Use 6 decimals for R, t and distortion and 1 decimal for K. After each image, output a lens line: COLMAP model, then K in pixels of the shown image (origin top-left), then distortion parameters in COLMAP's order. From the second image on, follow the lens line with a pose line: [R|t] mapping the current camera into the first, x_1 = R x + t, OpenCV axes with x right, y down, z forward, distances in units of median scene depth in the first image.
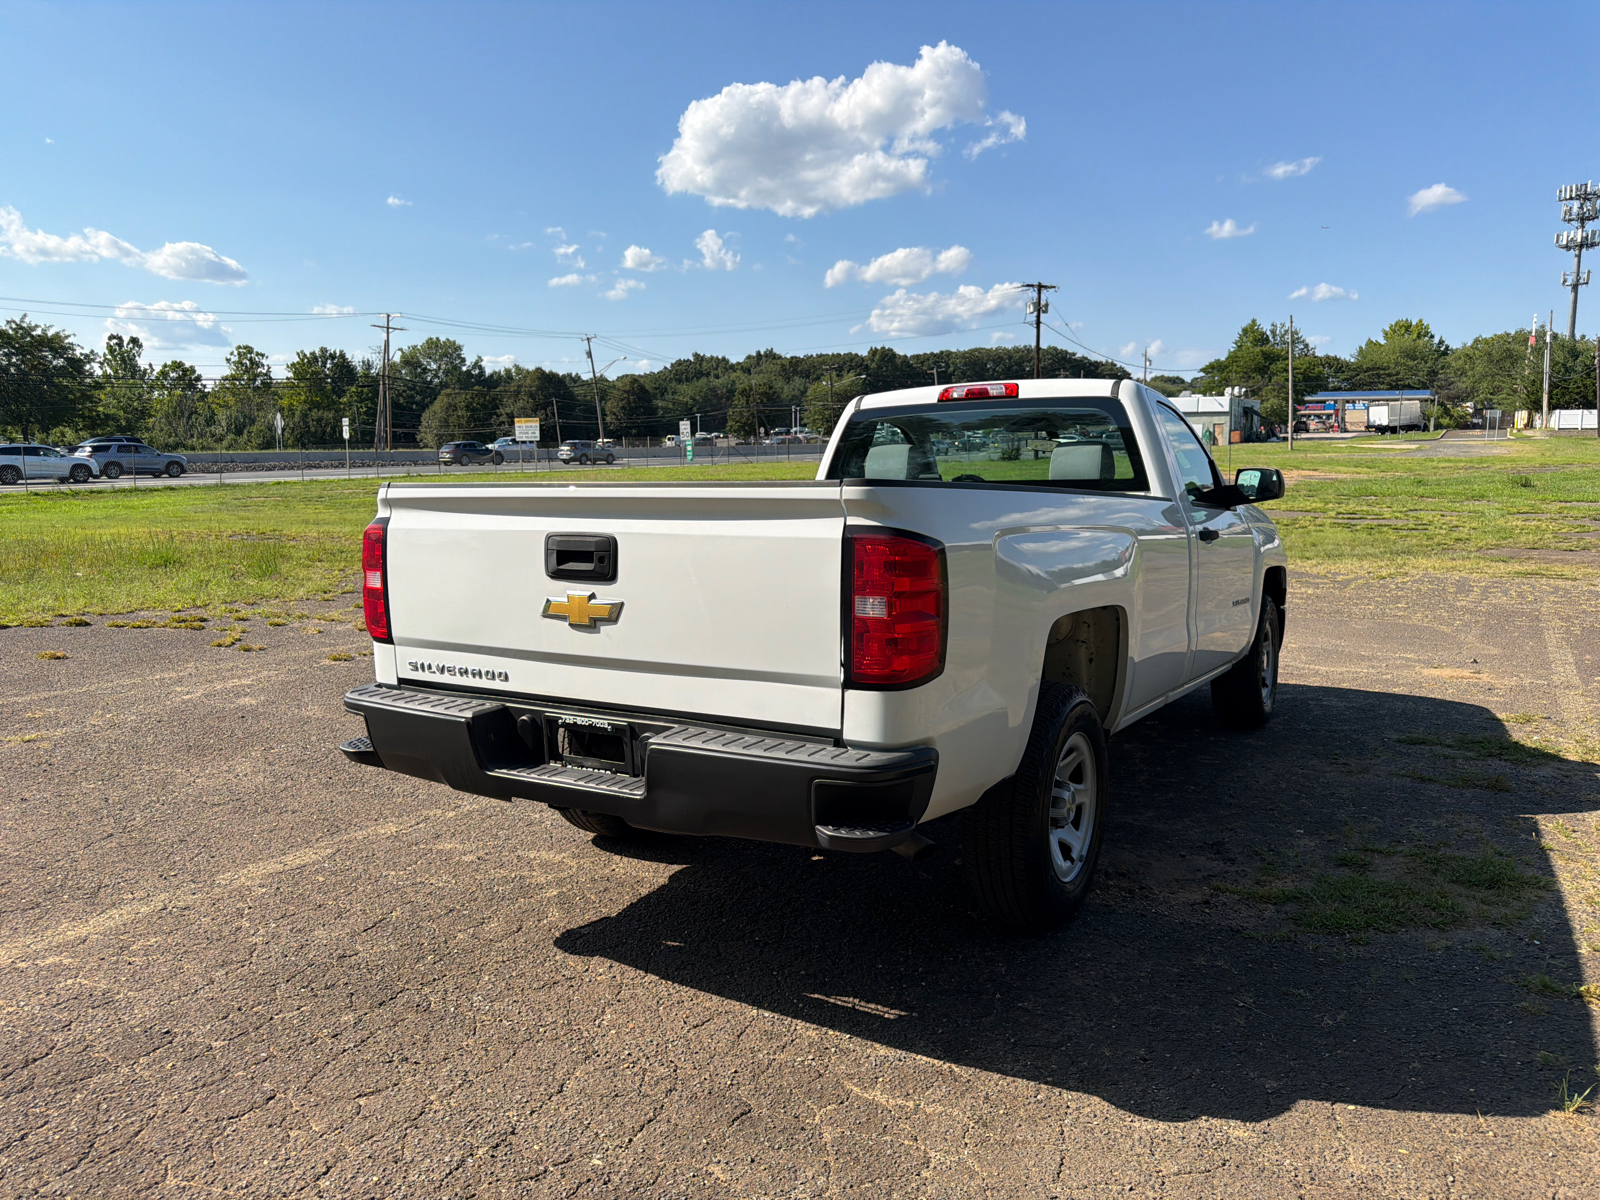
lens RADIAL K [[1130.9, 0, 807.2], [0, 1130.9, 602.7], [0, 0, 1]] dist [0.031004, -0.042986]
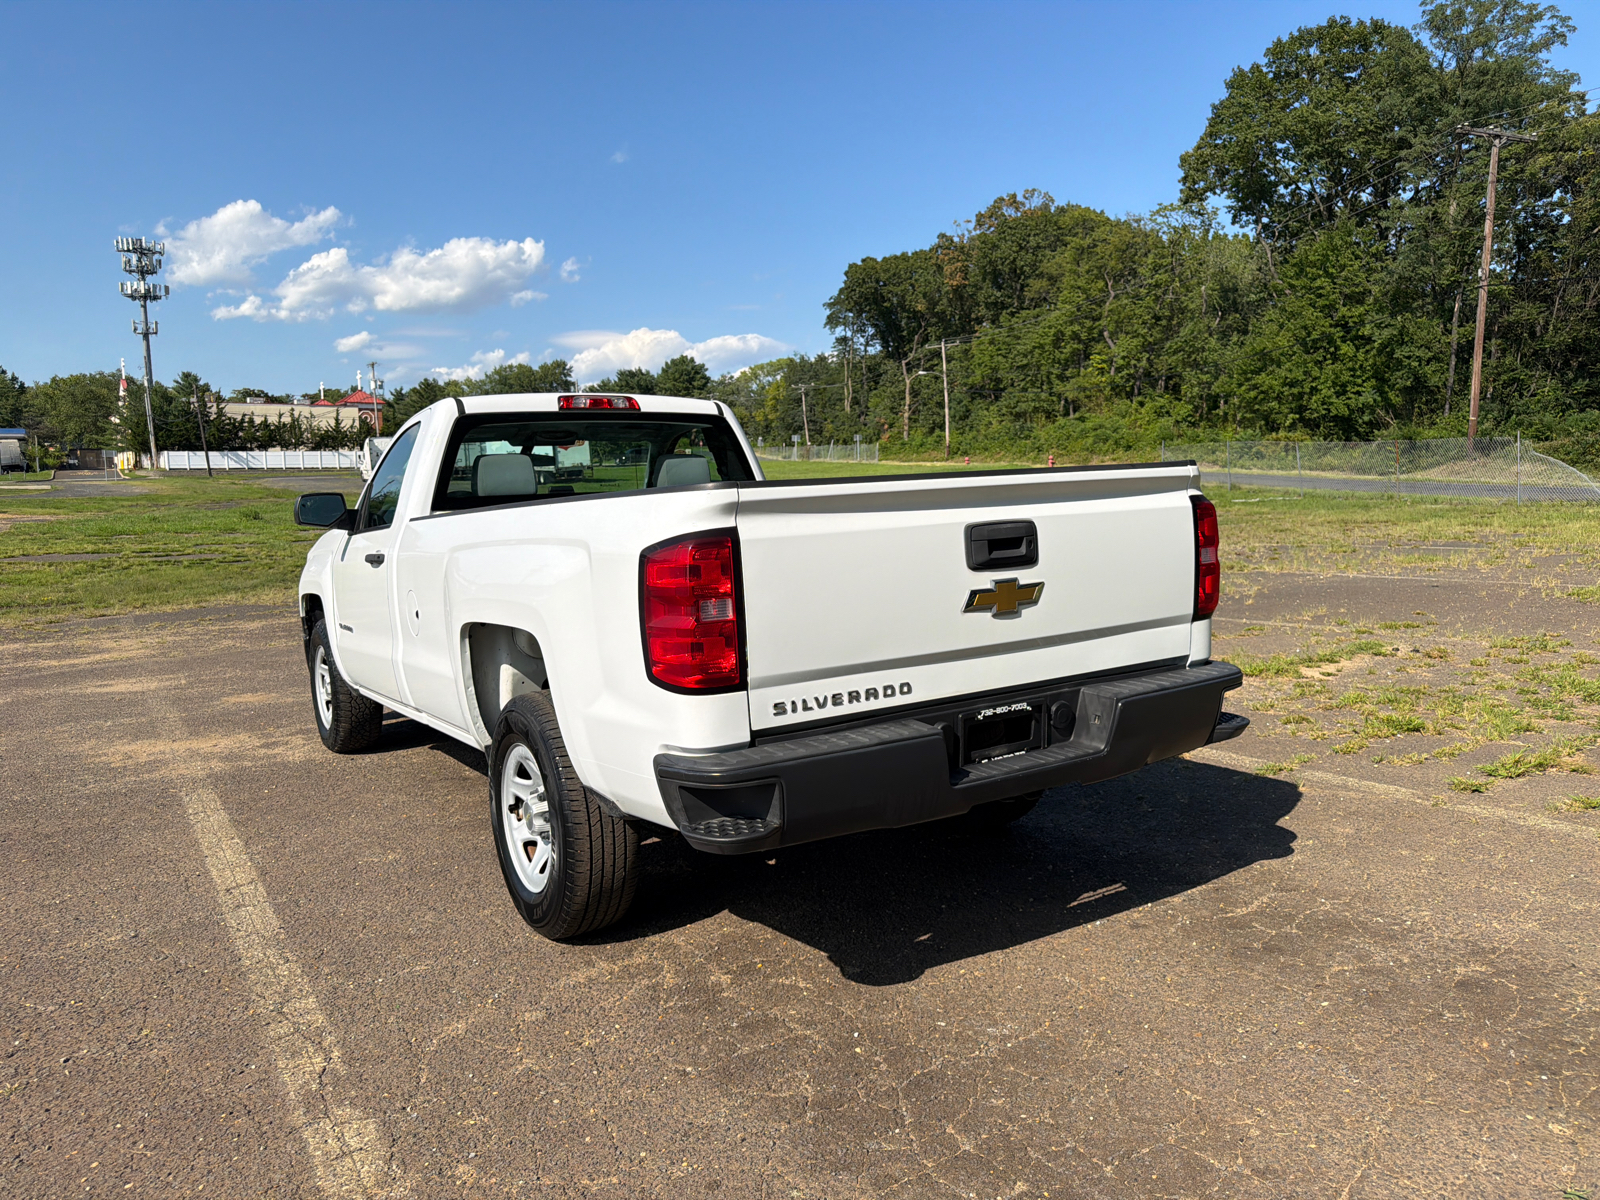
lens RADIAL K [[1130.9, 0, 798.7], [0, 1130.9, 599.2], [0, 0, 1]] dist [0.031004, -0.042986]
pose [[0.438949, -0.099404, 0.892996, -0.700676], [0.134420, 0.989942, 0.044121, -0.035882], [-0.888400, 0.100670, 0.447896, 0.423885]]
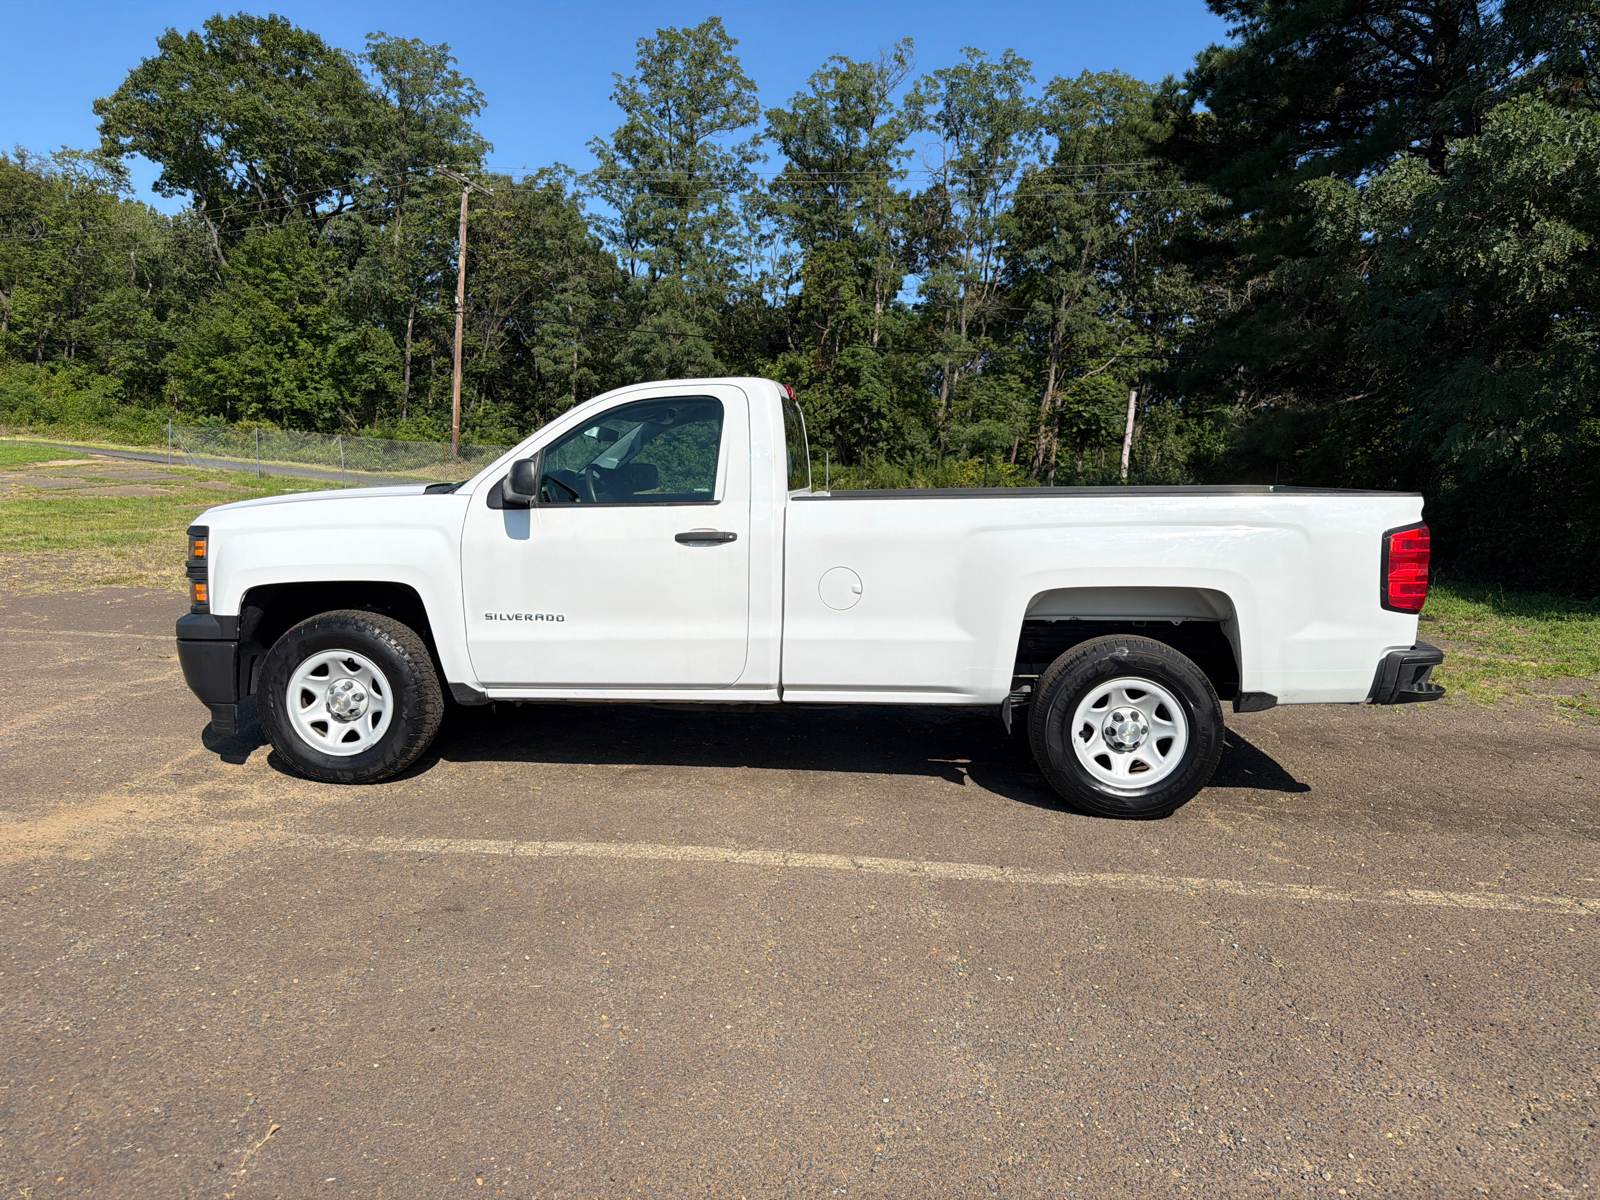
lens RADIAL K [[1130.9, 0, 781.6], [0, 1130.9, 606.9], [0, 0, 1]] dist [0.031004, -0.042986]
pose [[-0.456949, -0.112545, 0.882344, -0.840733], [0.070399, 0.984276, 0.162005, -0.166979], [-0.886703, 0.136144, -0.441840, 1.553908]]
